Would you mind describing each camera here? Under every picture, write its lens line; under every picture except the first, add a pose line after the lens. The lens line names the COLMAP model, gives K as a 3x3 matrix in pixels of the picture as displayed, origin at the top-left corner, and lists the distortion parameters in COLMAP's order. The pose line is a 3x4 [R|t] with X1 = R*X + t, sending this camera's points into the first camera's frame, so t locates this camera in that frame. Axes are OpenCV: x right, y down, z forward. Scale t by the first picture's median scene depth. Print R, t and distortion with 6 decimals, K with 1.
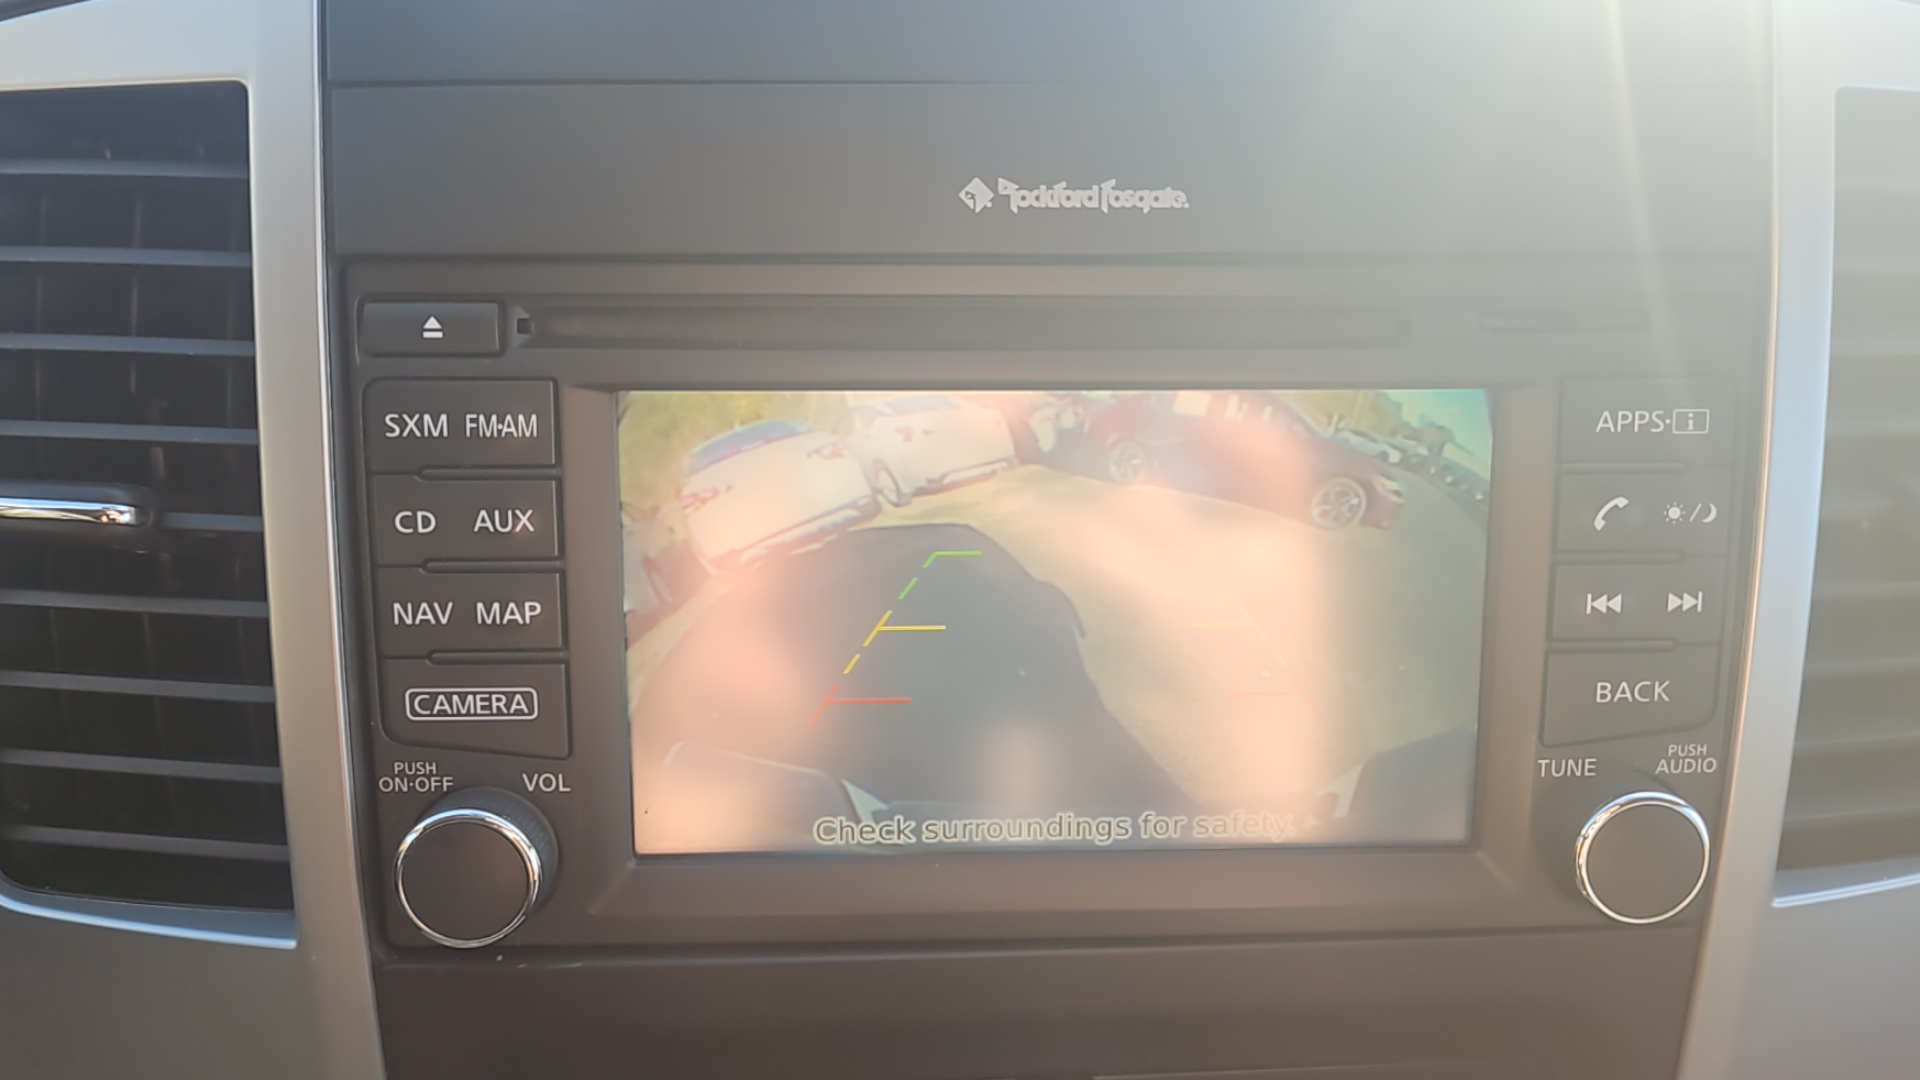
lens RADIAL K [[1451.8, 0, 960.0], [0, 1451.8, 540.0], [0, 0, 1]] dist [0.003188, -0.013060]
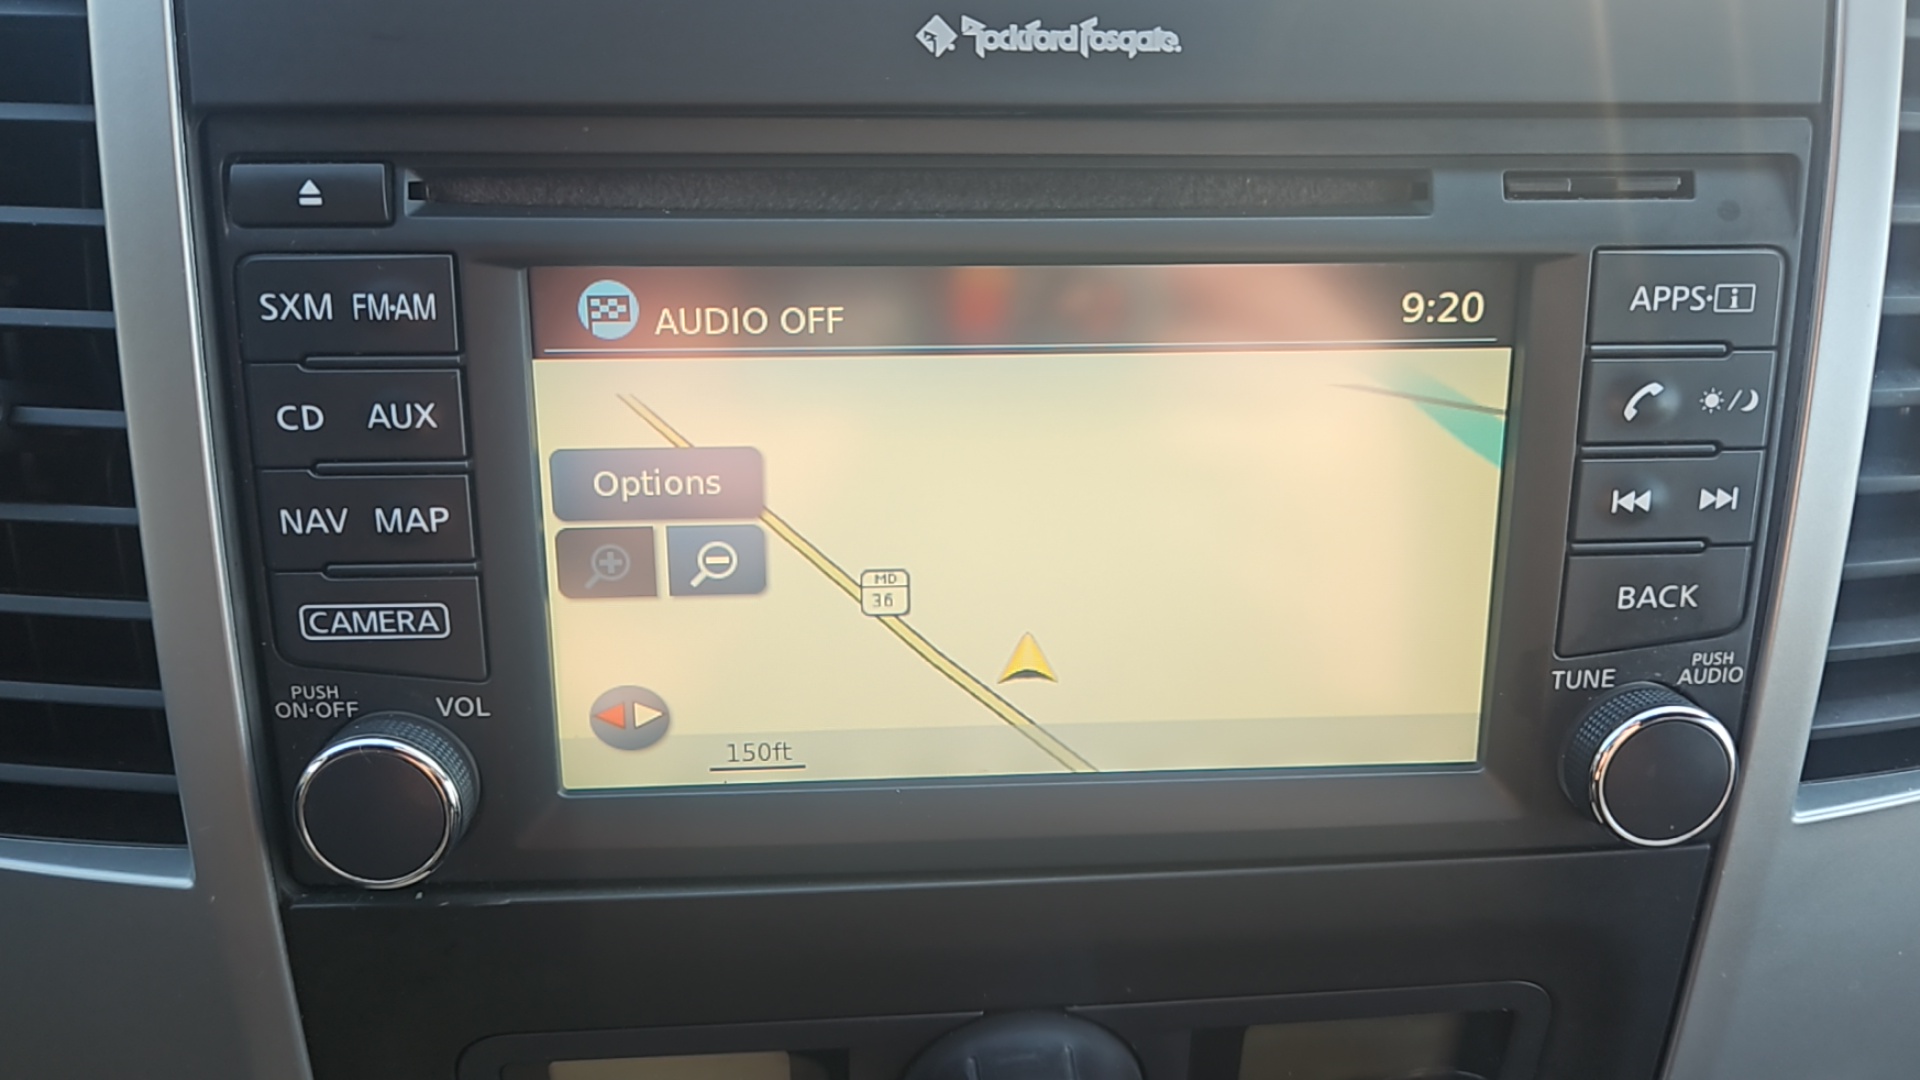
lens RADIAL K [[1451.8, 0, 960.0], [0, 1451.8, 540.0], [0, 0, 1]] dist [0.003188, -0.013060]
pose [[0.999682, -0.006639, 0.024320, 0.001965], [0.004553, 0.996382, 0.084869, -0.011088], [-0.024795, -0.084731, 0.996095, 0.105982]]
